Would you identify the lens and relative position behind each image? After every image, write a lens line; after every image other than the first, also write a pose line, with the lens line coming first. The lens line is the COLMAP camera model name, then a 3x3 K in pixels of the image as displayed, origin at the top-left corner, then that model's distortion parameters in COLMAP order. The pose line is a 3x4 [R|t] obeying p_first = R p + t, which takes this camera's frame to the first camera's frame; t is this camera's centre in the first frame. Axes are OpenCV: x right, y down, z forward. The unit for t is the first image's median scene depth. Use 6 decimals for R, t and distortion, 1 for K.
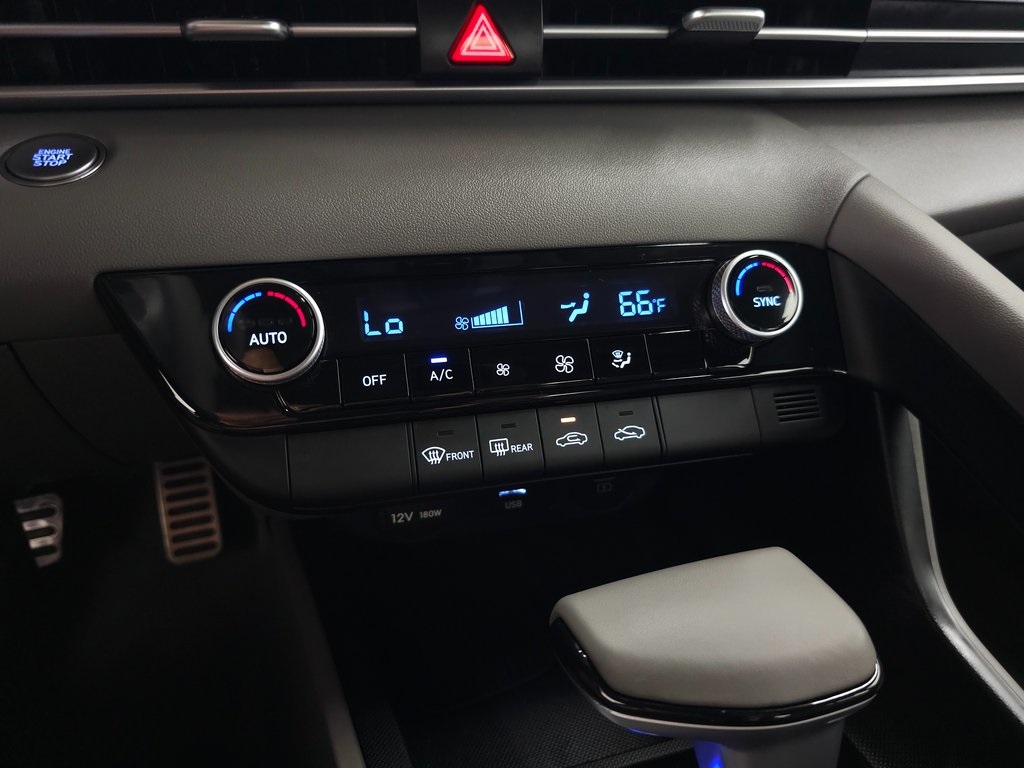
lens RADIAL K [[709.9, 0, 514.4], [0, 709.9, 369.6], [0, 0, 1]] dist [0.064931, -0.099577]
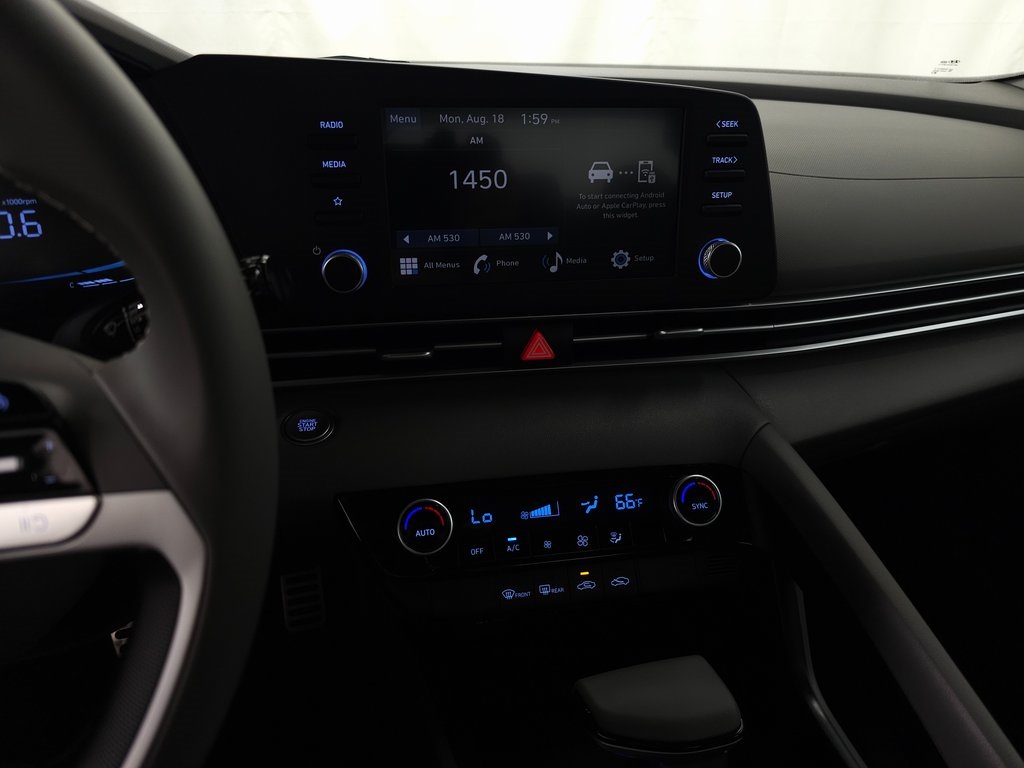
lens RADIAL K [[694.7, 0, 517.3], [0, 694.7, 378.6], [0, 0, 1]] dist [0.065165, -0.082316]
pose [[0.998733, 0.014520, -0.048180, -0.013454], [-0.017857, 0.997417, -0.069575, -0.280416], [0.047045, 0.070347, 0.996413, -0.742565]]
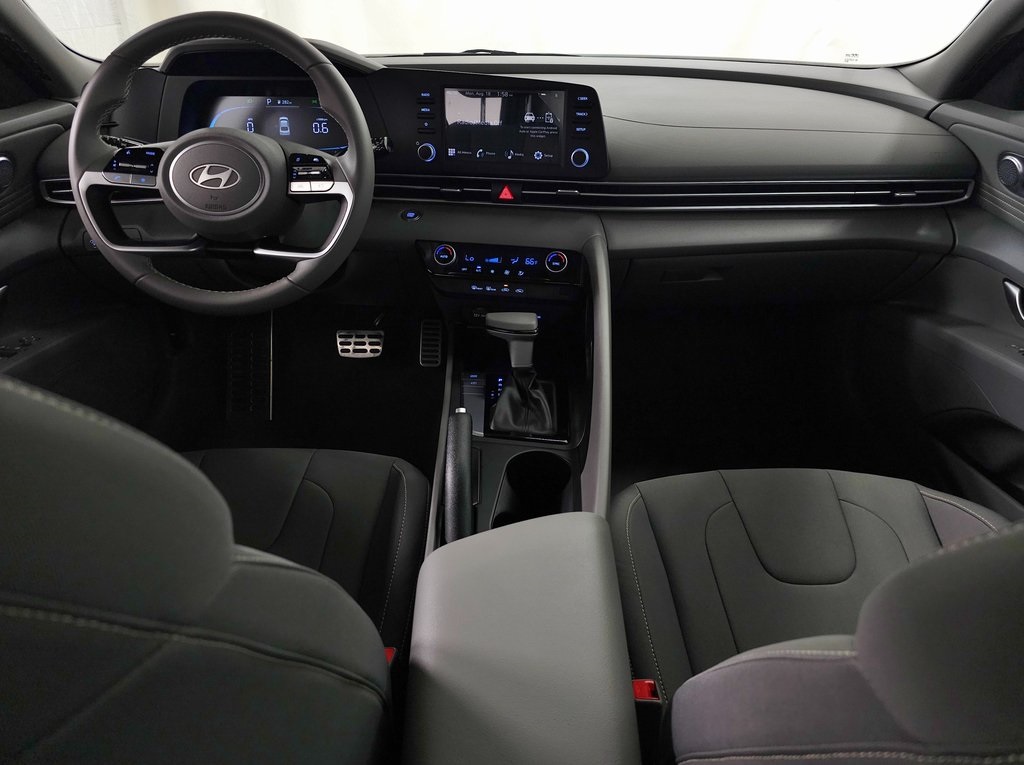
lens RADIAL K [[680.6, 0, 521.3], [0, 680.6, 379.6], [0, 0, 1]] dist [0.061233, -0.068704]
pose [[0.929717, 0.164318, -0.329585, 1.591861], [-0.163940, 0.986040, 0.029147, 0.490618], [0.329774, 0.026934, 0.943676, -2.804595]]
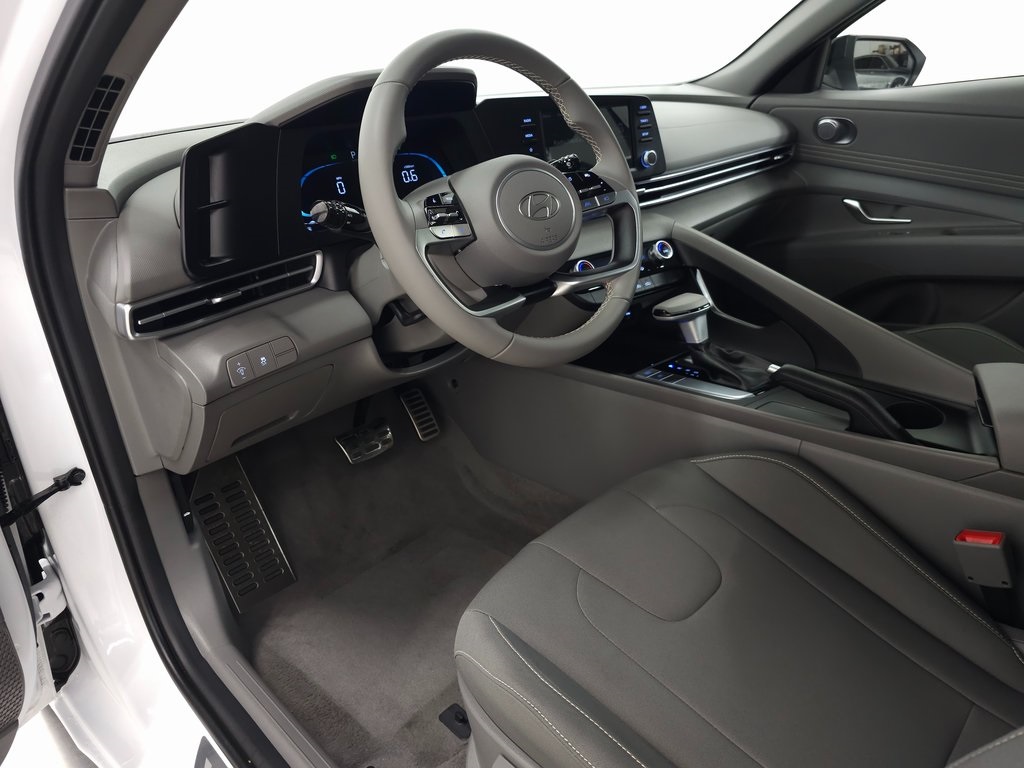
lens RADIAL K [[682.7, 0, 523.0], [0, 682.7, 381.6], [0, 0, 1]] dist [0.055351, -0.079199]
pose [[0.922554, -0.227241, 0.311860, -2.071997], [0.254096, 0.965998, -0.047789, 0.697881], [-0.290396, 0.123330, 0.948926, -2.826735]]
